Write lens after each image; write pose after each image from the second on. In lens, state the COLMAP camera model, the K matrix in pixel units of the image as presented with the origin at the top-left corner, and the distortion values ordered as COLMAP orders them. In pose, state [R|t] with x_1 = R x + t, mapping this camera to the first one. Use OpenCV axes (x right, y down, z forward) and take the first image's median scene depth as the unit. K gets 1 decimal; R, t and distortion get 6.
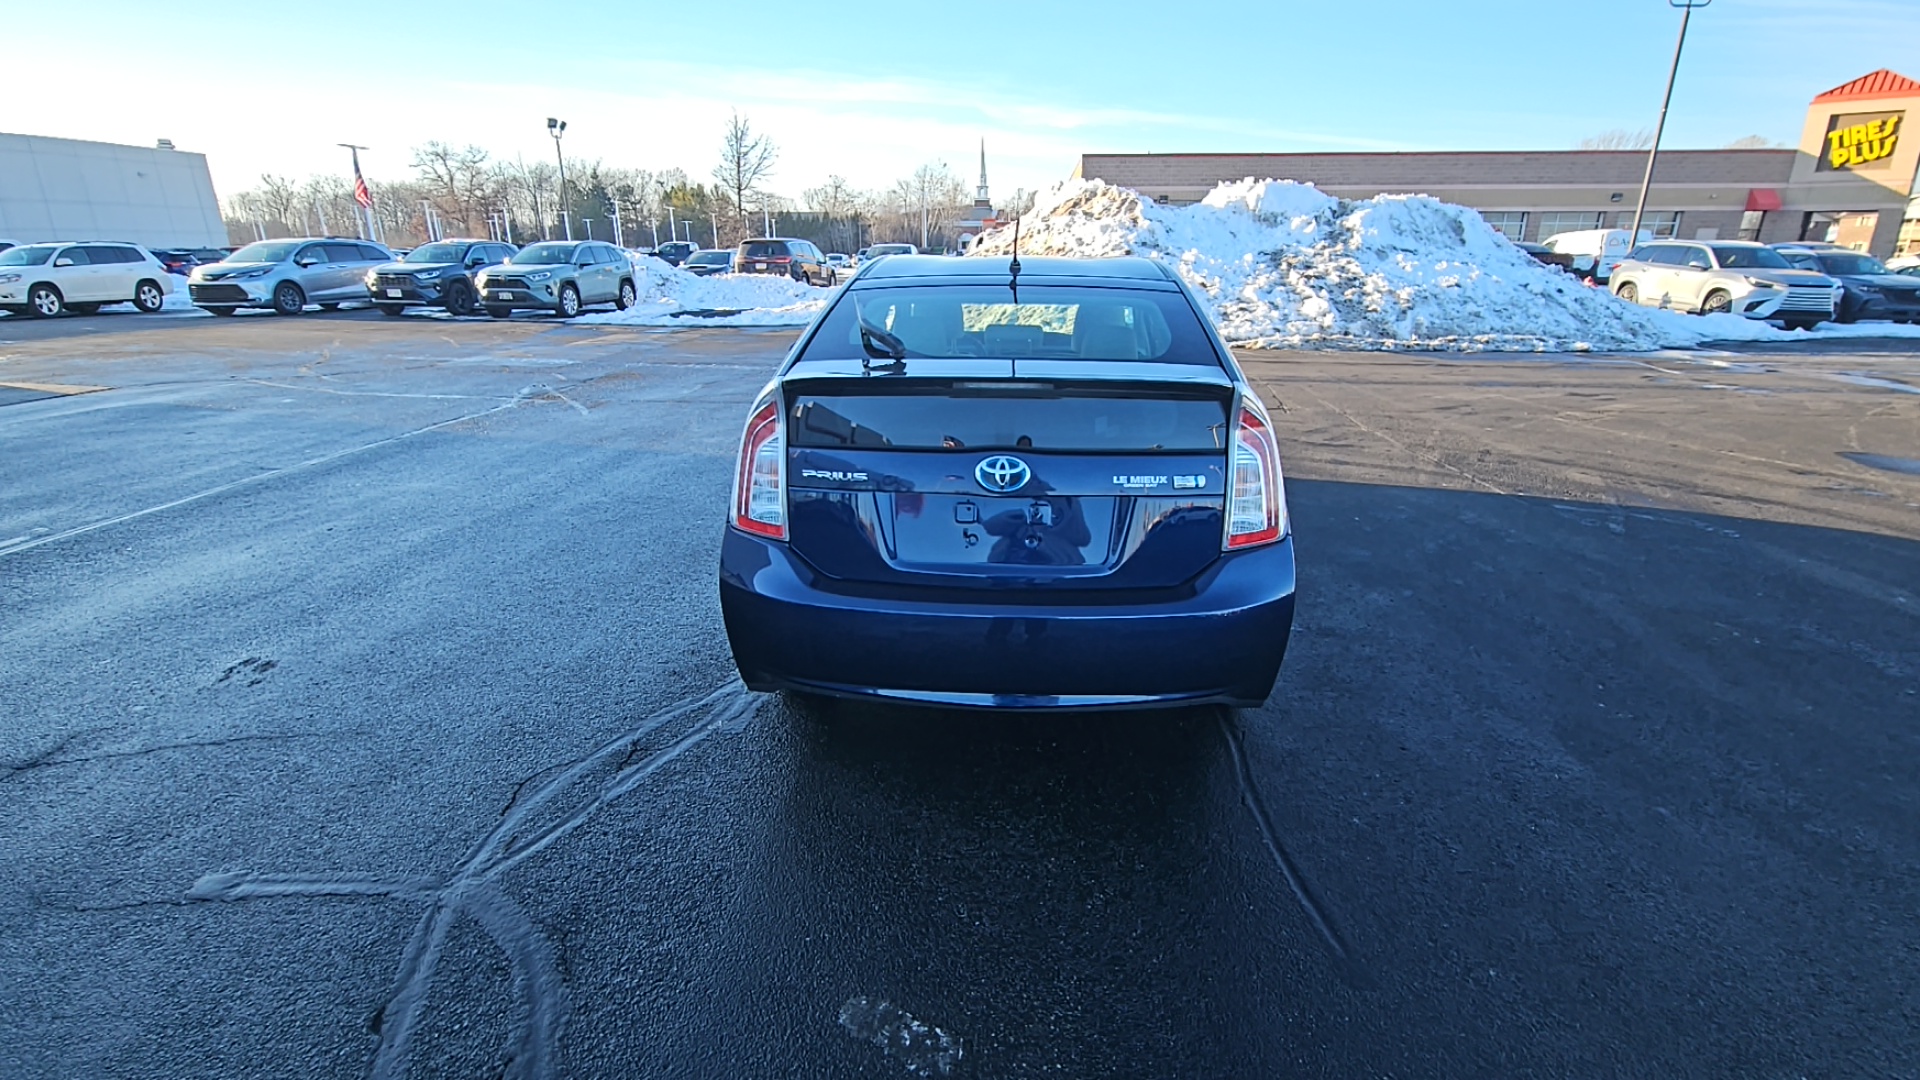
lens RADIAL K [[851.7, 0, 983.6], [0, 851.7, 559.1], [0, 0, 1]] dist [0.008620, -0.007233]
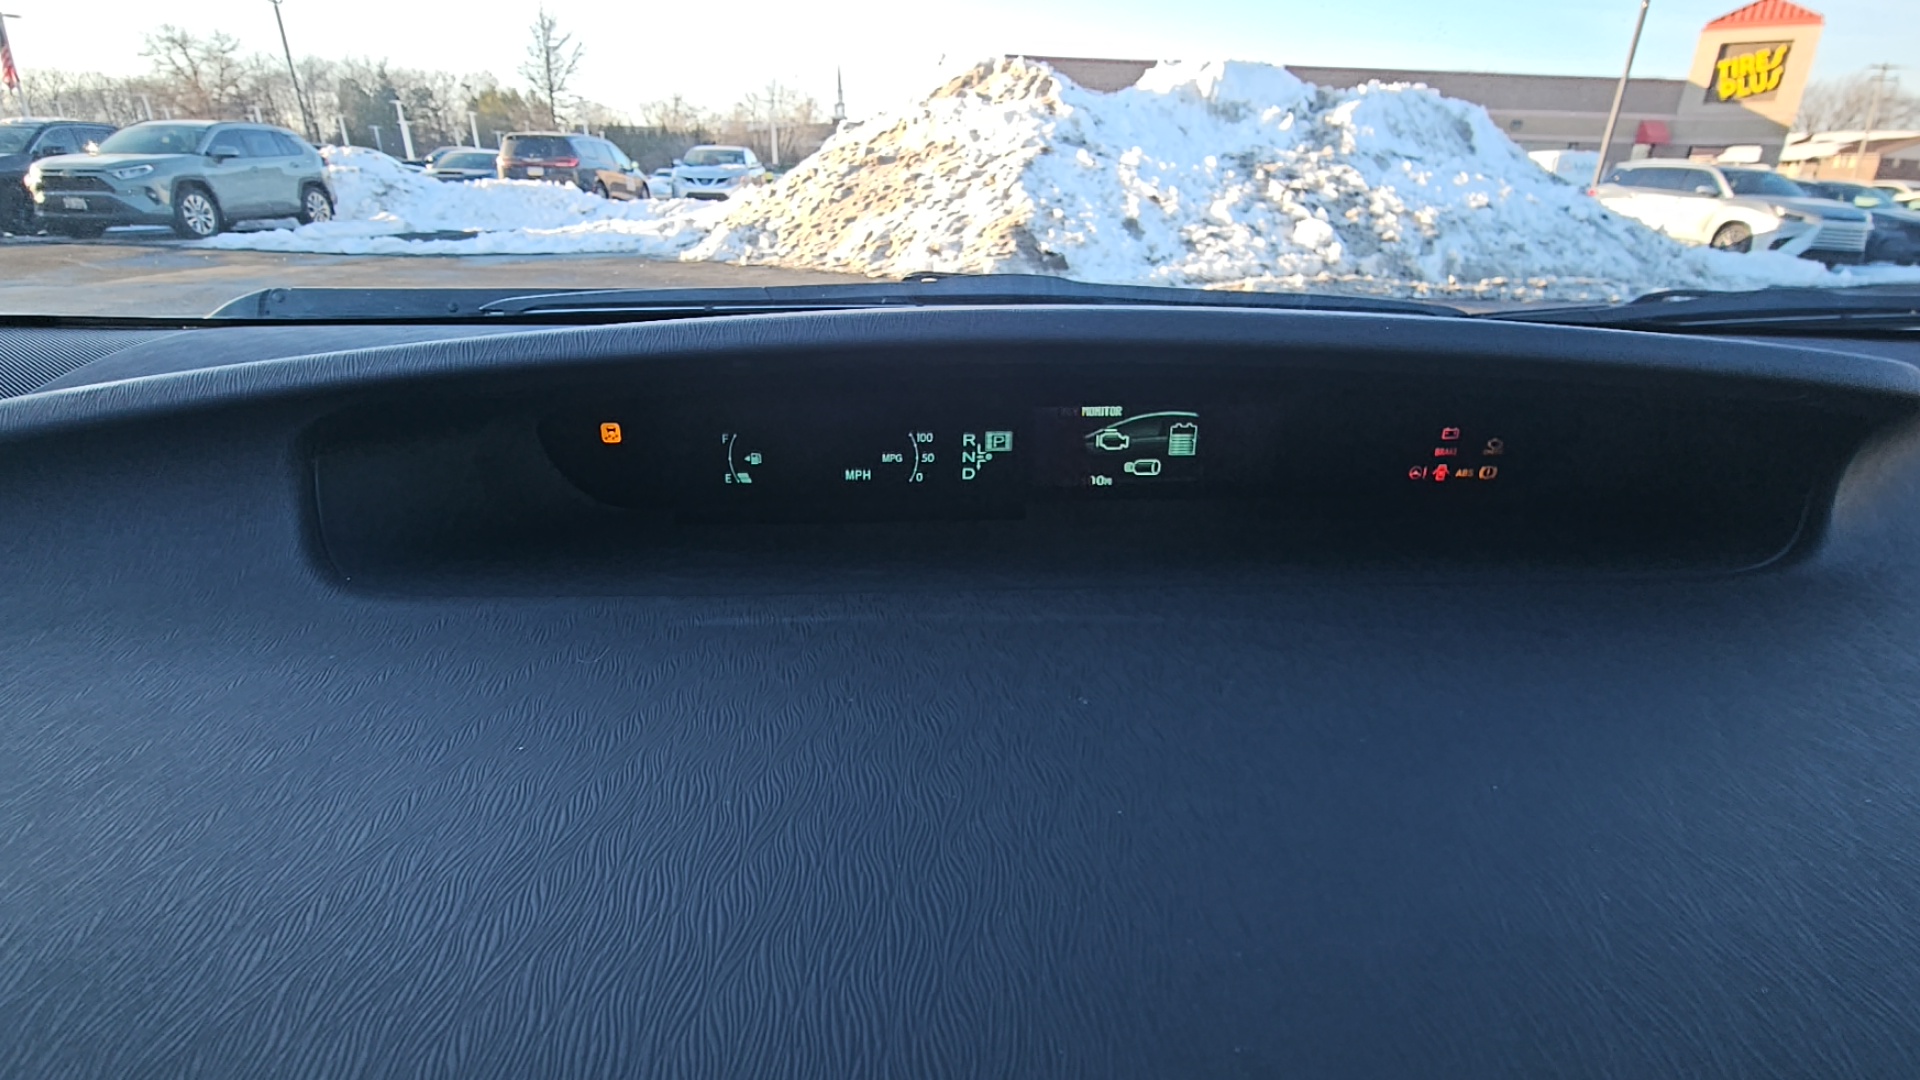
lens RADIAL K [[851.7, 0, 979.9], [0, 851.7, 560.1], [0, 0, 1]] dist [0.008620, -0.007233]
pose [[0.989467, -0.039752, 0.139197, 0.005228], [0.029512, 0.996757, 0.074866, -0.074435], [-0.141722, -0.069969, 0.987431, 0.276491]]
